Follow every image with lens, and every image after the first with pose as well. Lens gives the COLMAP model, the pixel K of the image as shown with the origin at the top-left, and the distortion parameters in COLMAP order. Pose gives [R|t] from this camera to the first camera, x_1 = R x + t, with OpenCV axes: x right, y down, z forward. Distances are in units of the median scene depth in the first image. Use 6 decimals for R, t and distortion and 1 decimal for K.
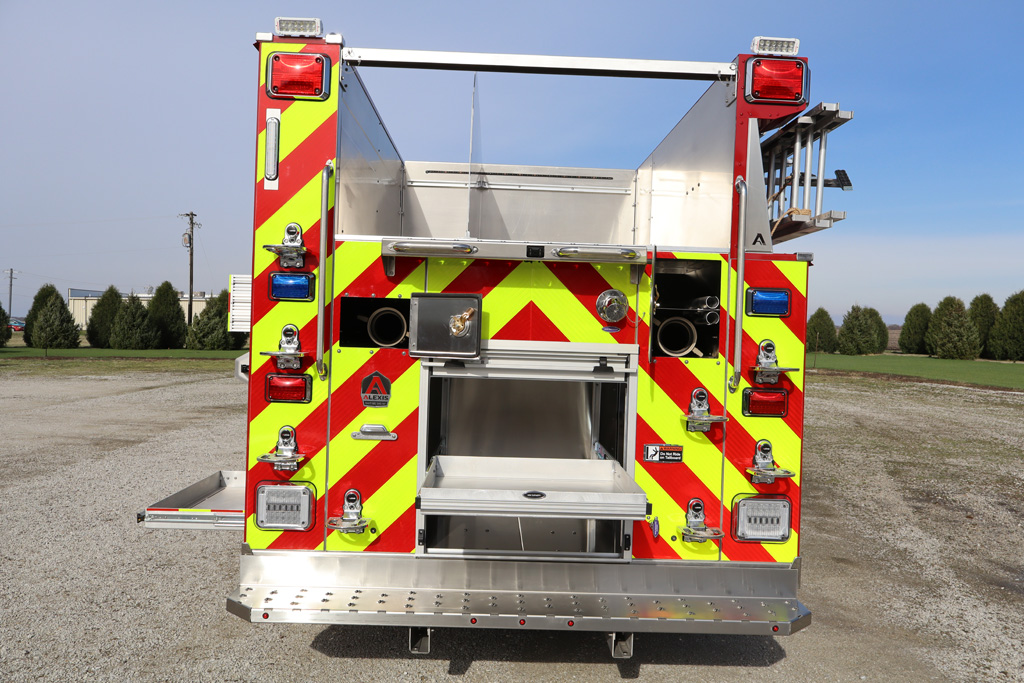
lens RADIAL K [[840.3, 0, 516.8], [0, 840.3, 344.1], [0, 0, 1]] dist [-0.015855, 0.020454]
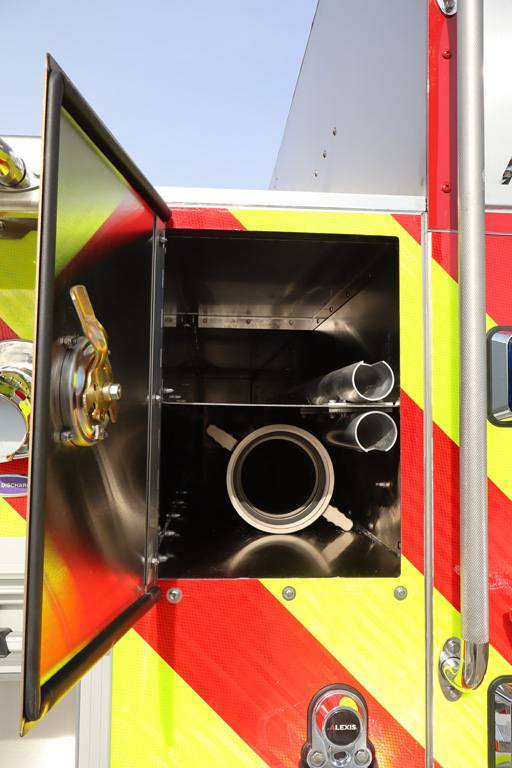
lens RADIAL K [[630.3, 0, 253.8], [0, 630.3, 383.2], [0, 0, 1]] dist [-0.015855, 0.020454]
pose [[0.998982, -0.020126, 0.040373, 0.182847], [0.022714, 0.997647, -0.064686, -0.035698], [-0.038976, 0.065537, 0.997089, 0.783977]]
